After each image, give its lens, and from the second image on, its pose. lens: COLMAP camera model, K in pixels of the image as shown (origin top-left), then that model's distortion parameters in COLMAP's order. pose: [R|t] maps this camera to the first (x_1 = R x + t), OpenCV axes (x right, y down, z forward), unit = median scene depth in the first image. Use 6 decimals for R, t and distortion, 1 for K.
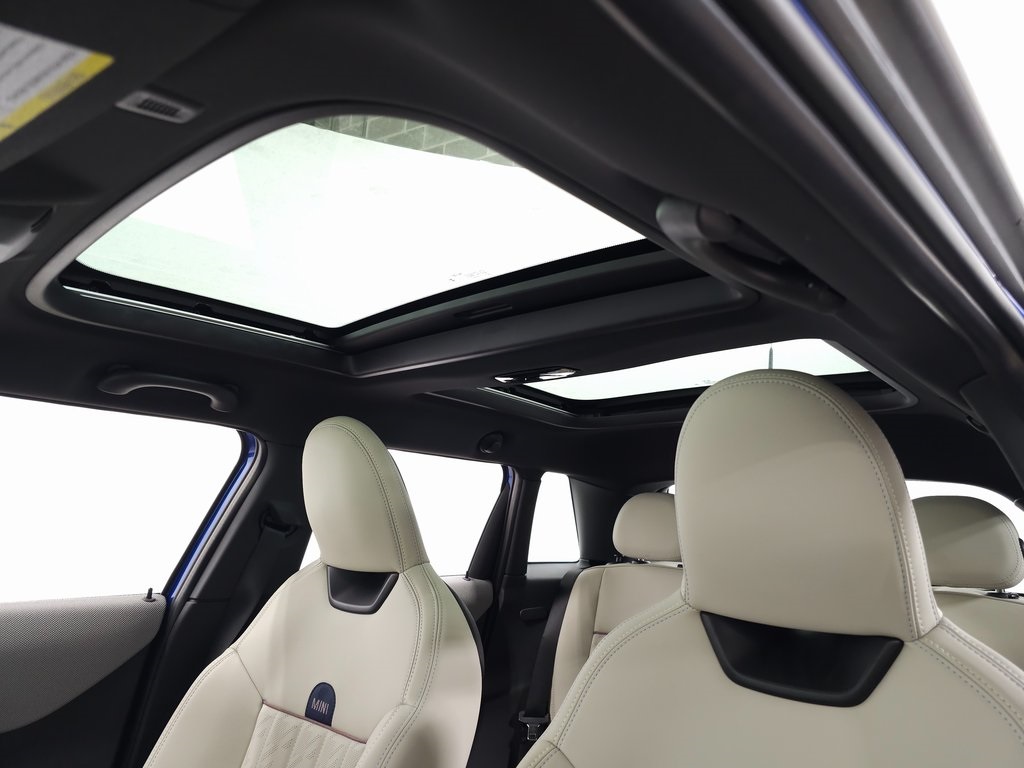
lens RADIAL K [[677.0, 0, 511.0], [0, 677.0, 390.2], [0, 0, 1]] dist [0.056716, -0.073474]
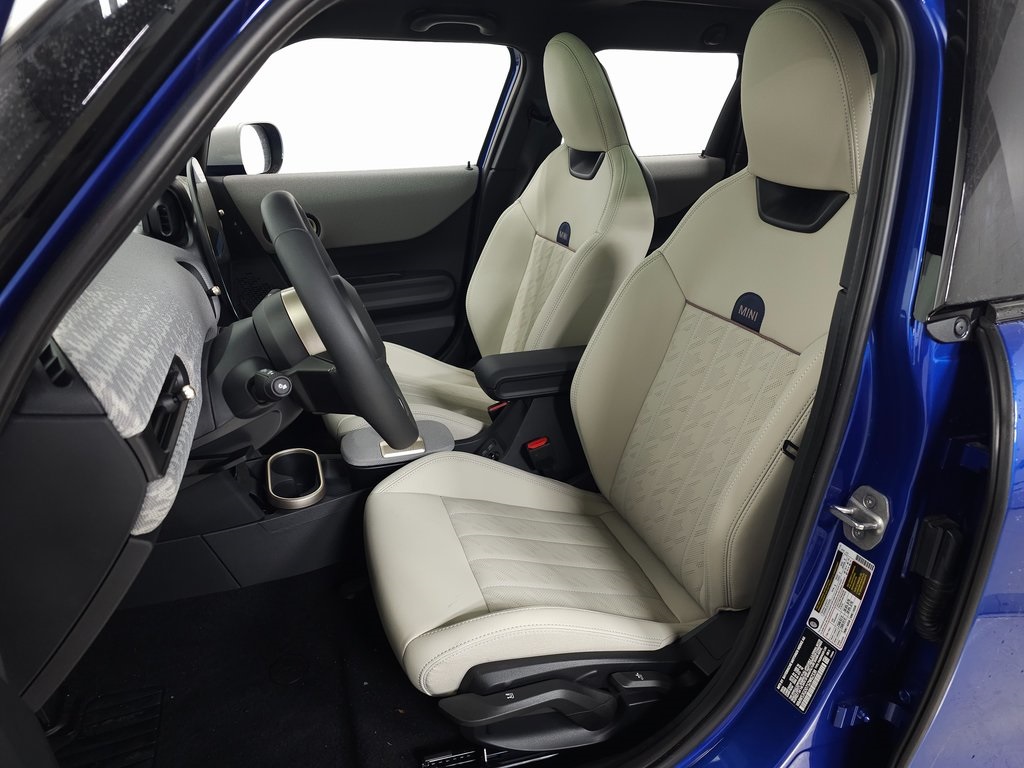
lens RADIAL K [[677.0, 0, 511.0], [0, 677.0, 390.2], [0, 0, 1]] dist [0.056716, -0.073474]
pose [[0.887898, 0.152542, -0.434014, 0.353108], [0.118164, 0.836152, 0.535618, -0.108225], [0.444606, -0.526859, 0.724393, -0.407623]]
